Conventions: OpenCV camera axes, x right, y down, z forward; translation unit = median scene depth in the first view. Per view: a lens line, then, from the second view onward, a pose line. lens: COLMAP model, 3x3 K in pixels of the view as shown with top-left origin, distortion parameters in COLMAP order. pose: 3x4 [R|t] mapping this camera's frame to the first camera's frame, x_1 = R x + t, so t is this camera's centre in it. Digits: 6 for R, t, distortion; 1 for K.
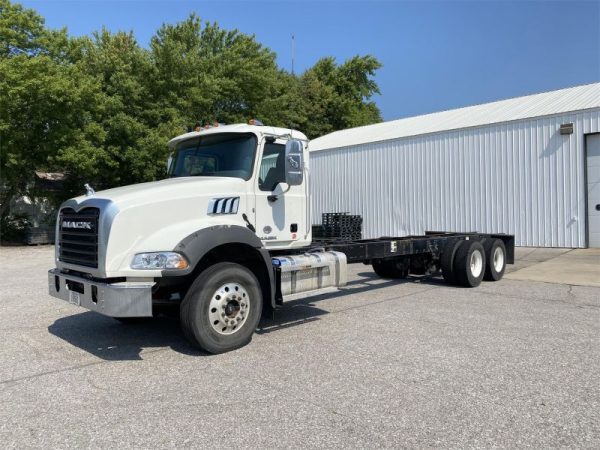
lens RADIAL K [[459.6, 0, 300.0], [0, 459.6, 225.0], [0, 0, 1]] dist [0.014201, -0.002448]
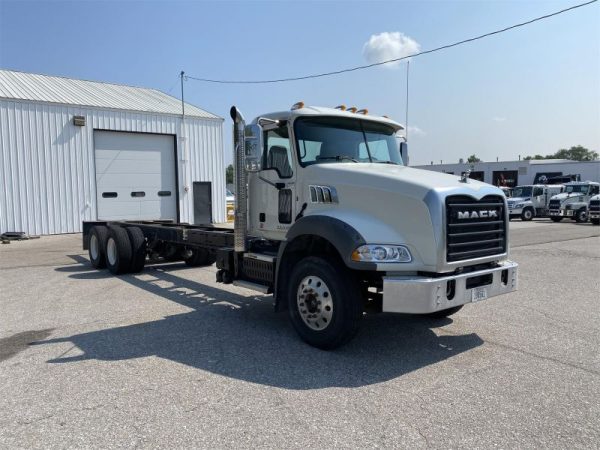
lens RADIAL K [[459.6, 0, 300.0], [0, 459.6, 225.0], [0, 0, 1]] dist [0.014201, -0.002448]
pose [[0.126715, -0.059176, 0.990172, -1.146706], [0.030668, 0.997975, 0.055717, -0.032496], [-0.991465, 0.023306, 0.128274, 0.985095]]
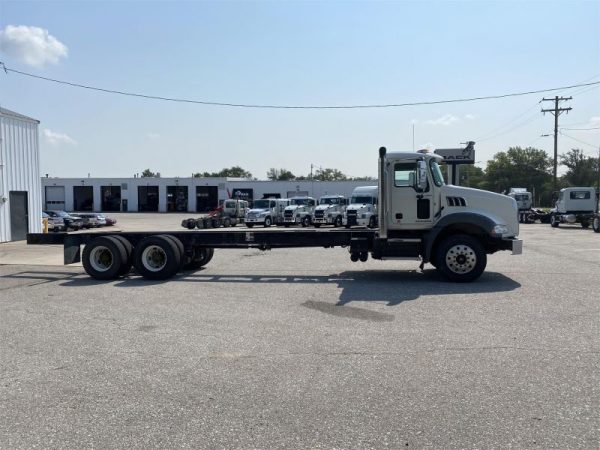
lens RADIAL K [[459.6, 0, 300.0], [0, 459.6, 225.0], [0, 0, 1]] dist [0.014201, -0.002448]
pose [[-0.554469, -0.023612, 0.831869, -1.315679], [0.033955, 0.998123, 0.050963, -0.058040], [-0.831511, 0.056503, -0.552627, 2.329553]]
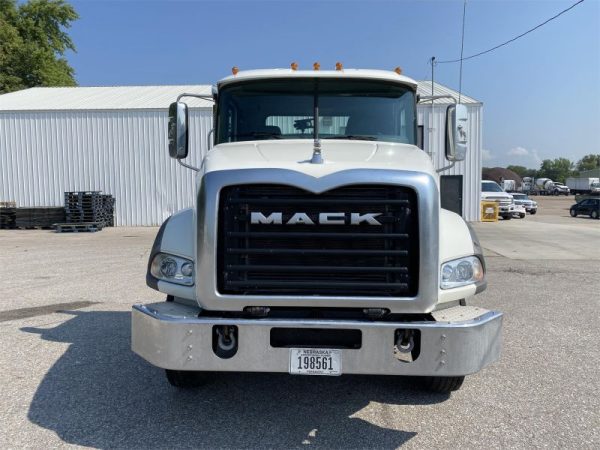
lens RADIAL K [[459.6, 0, 300.0], [0, 459.6, 225.0], [0, 0, 1]] dist [0.014201, -0.002448]
pose [[0.738621, -0.040723, 0.672890, -0.672775], [0.009895, 0.998721, 0.049581, -0.014853], [-0.674049, -0.029963, 0.738079, 0.511540]]
